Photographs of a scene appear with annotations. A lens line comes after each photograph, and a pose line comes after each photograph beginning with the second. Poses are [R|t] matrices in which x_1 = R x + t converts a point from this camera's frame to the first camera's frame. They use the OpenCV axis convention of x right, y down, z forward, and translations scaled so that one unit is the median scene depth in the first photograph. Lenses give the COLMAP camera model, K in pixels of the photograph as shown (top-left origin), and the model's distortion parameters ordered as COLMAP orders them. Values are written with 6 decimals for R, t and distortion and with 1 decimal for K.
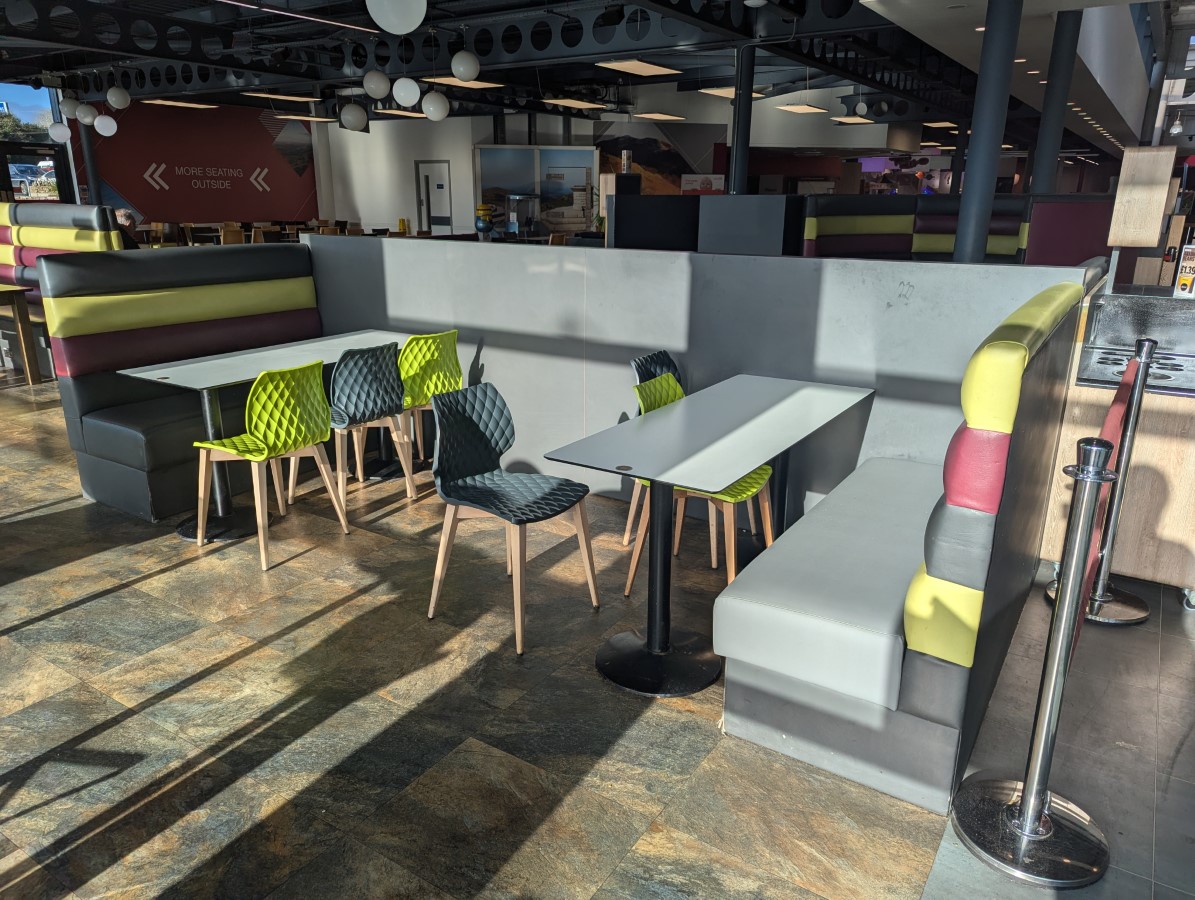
lens RADIAL K [[837.3, 0, 595.8], [0, 837.3, 453.8], [0, 0, 1]] dist [0.046079, -0.028721]
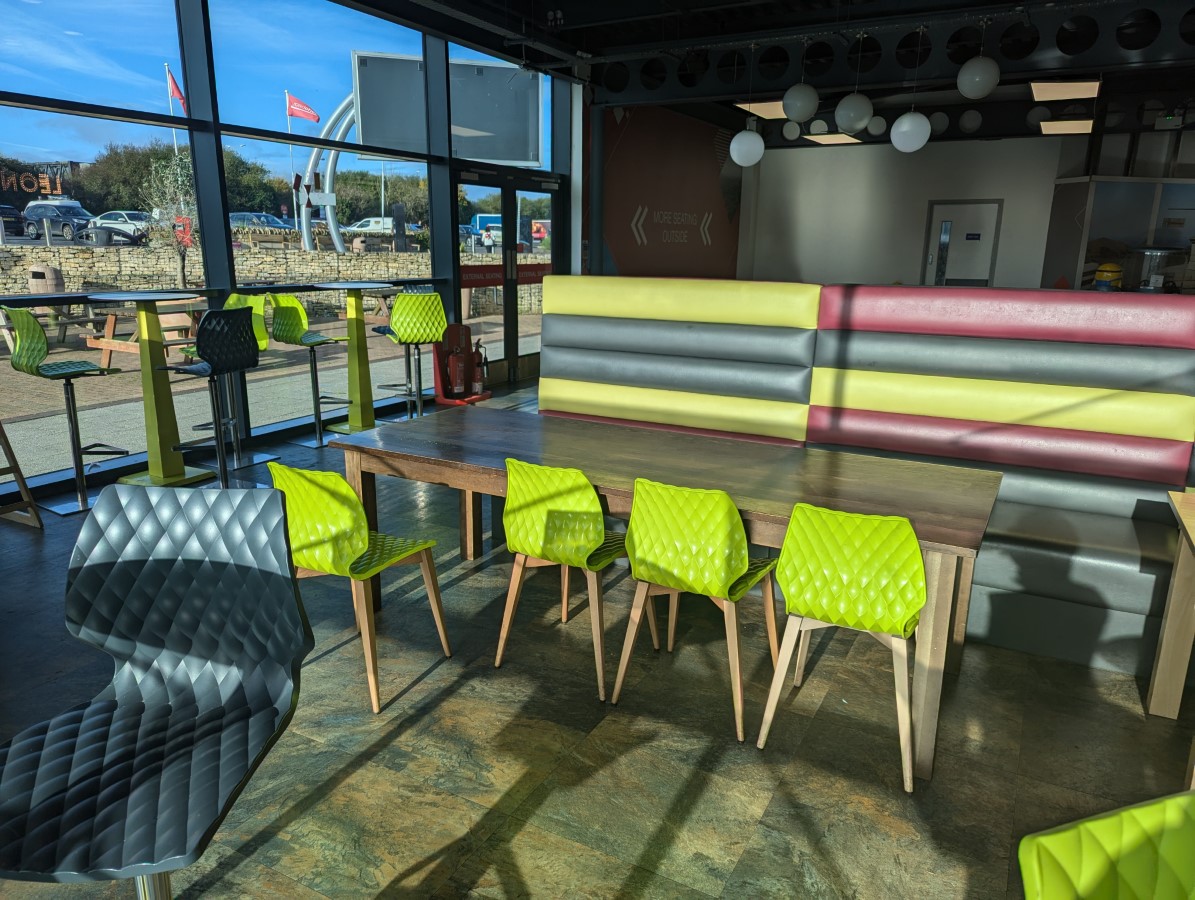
lens RADIAL K [[837.3, 0, 597.4], [0, 837.3, 443.8], [0, 0, 1]] dist [0.046079, -0.028721]
pose [[0.996343, -0.015774, 0.083974, -0.576967], [0.020840, 0.997993, -0.059791, -0.115971], [-0.082862, 0.061323, 0.994672, 0.354953]]
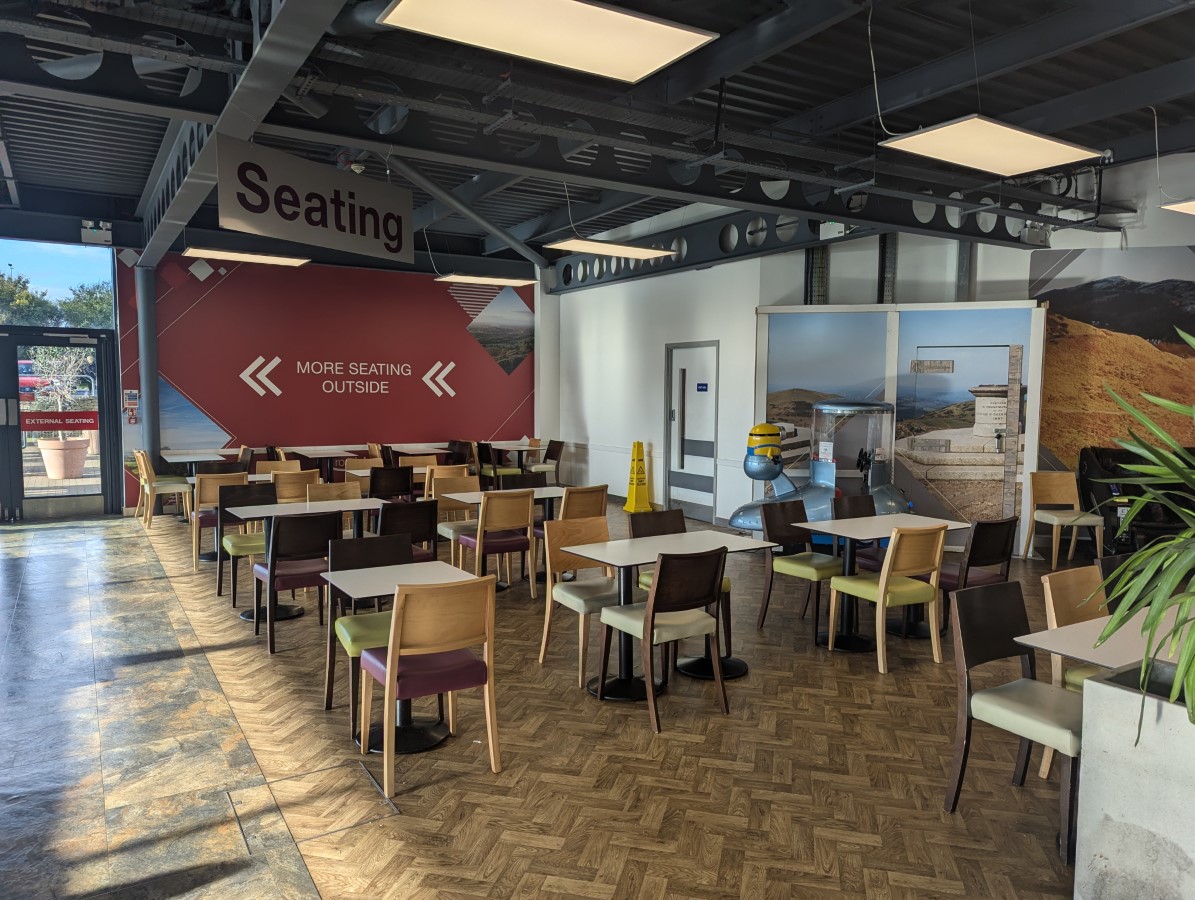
lens RADIAL K [[837.3, 0, 594.1], [0, 837.3, 453.2], [0, 0, 1]] dist [0.046079, -0.028721]
pose [[0.904381, 0.032506, -0.425487, -0.018209], [-0.127974, 0.971860, -0.197764, -0.167773], [0.407085, 0.233305, 0.883091, 0.526645]]
